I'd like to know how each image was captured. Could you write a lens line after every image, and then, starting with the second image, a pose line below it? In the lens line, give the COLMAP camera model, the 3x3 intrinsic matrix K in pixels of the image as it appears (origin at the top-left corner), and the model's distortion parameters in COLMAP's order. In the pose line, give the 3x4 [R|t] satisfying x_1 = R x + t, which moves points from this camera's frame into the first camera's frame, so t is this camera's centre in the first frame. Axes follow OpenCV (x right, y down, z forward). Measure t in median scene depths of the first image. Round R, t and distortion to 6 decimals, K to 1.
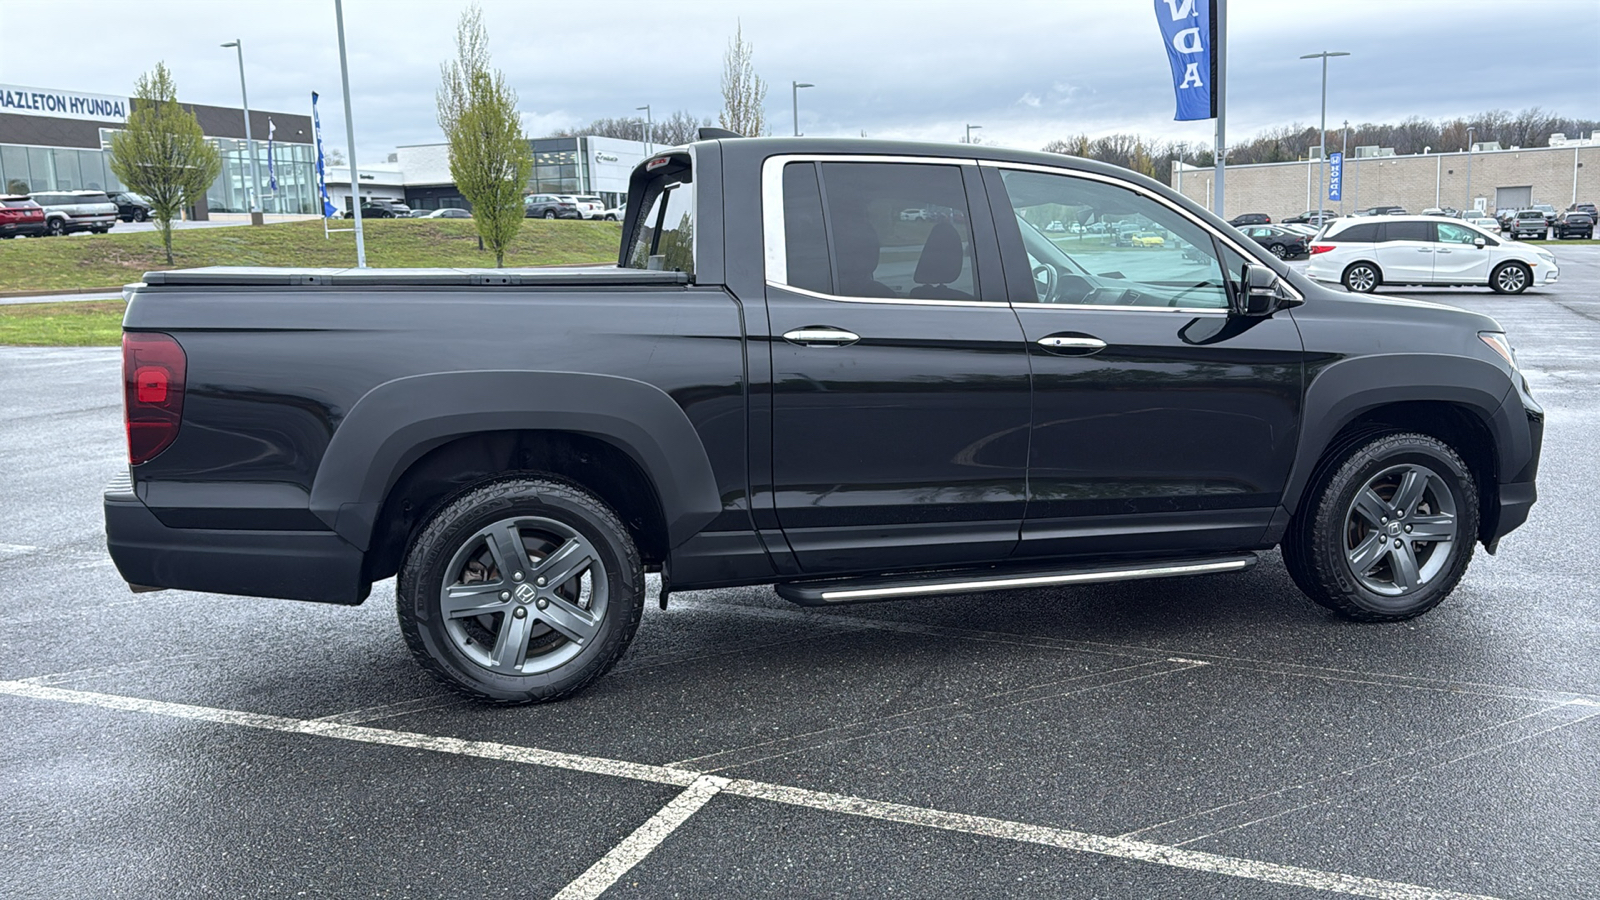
lens RADIAL K [[1341.8, 0, 800.0], [0, 1341.8, 450.0], [0, 0, 1]] dist [0.139949, -0.229138]
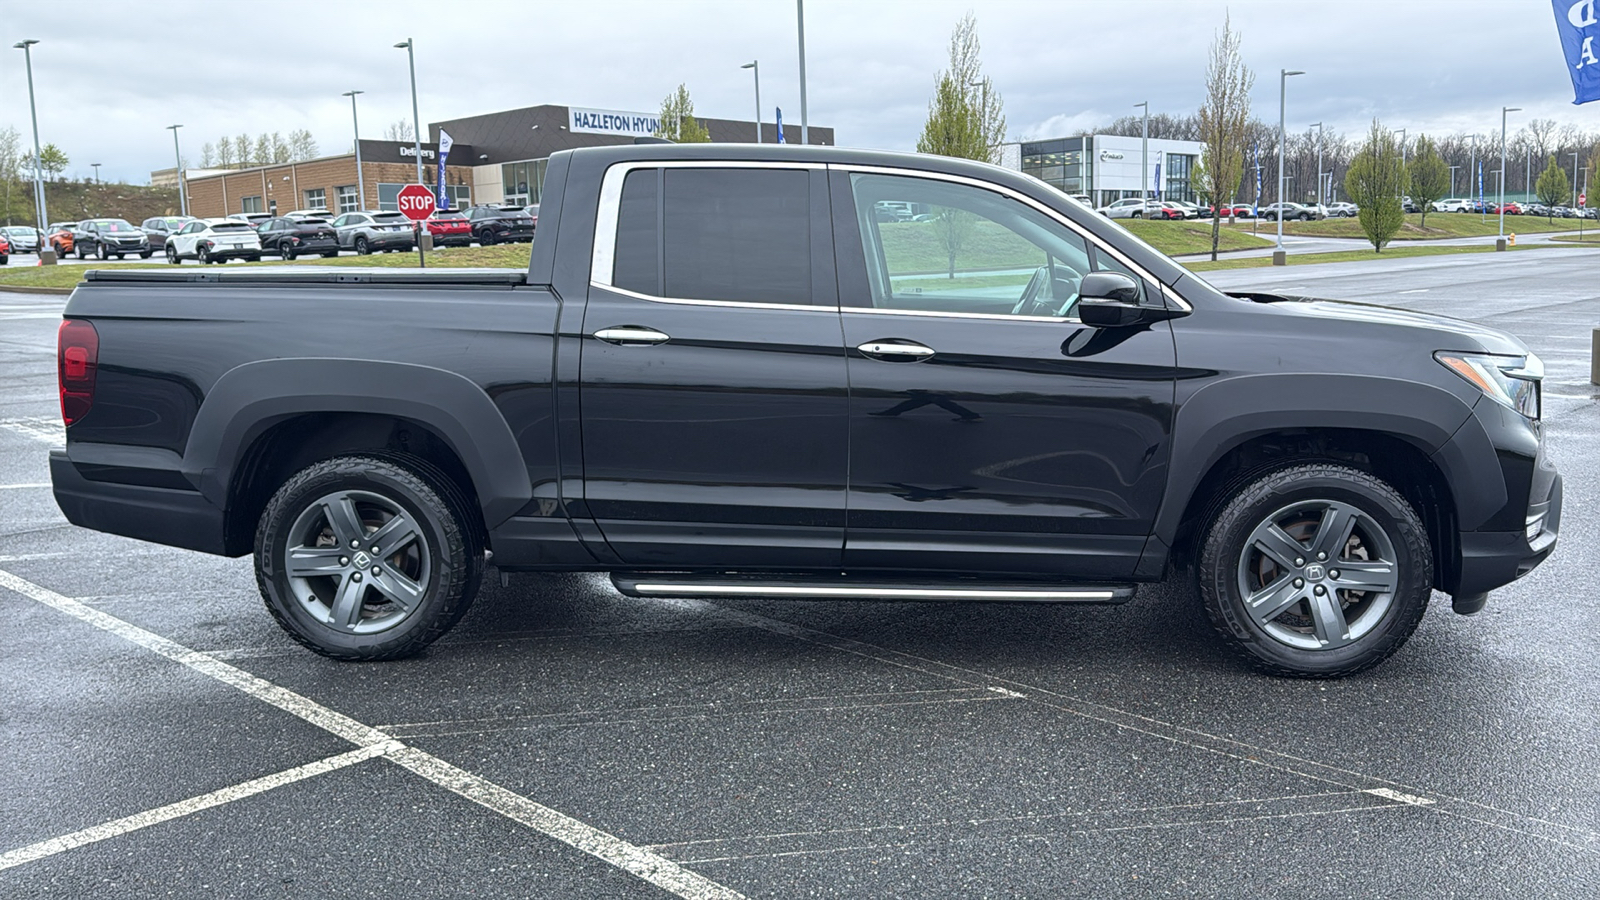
lens RADIAL K [[1330.6, 0, 819.5], [0, 1330.6, 417.7], [0, 0, 1]] dist [0.177612, -0.355332]
pose [[0.935184, 0.045957, -0.351167, 0.475929], [-0.053478, 0.998500, -0.011744, -0.015686], [0.350101, 0.029763, 0.936239, 0.079926]]
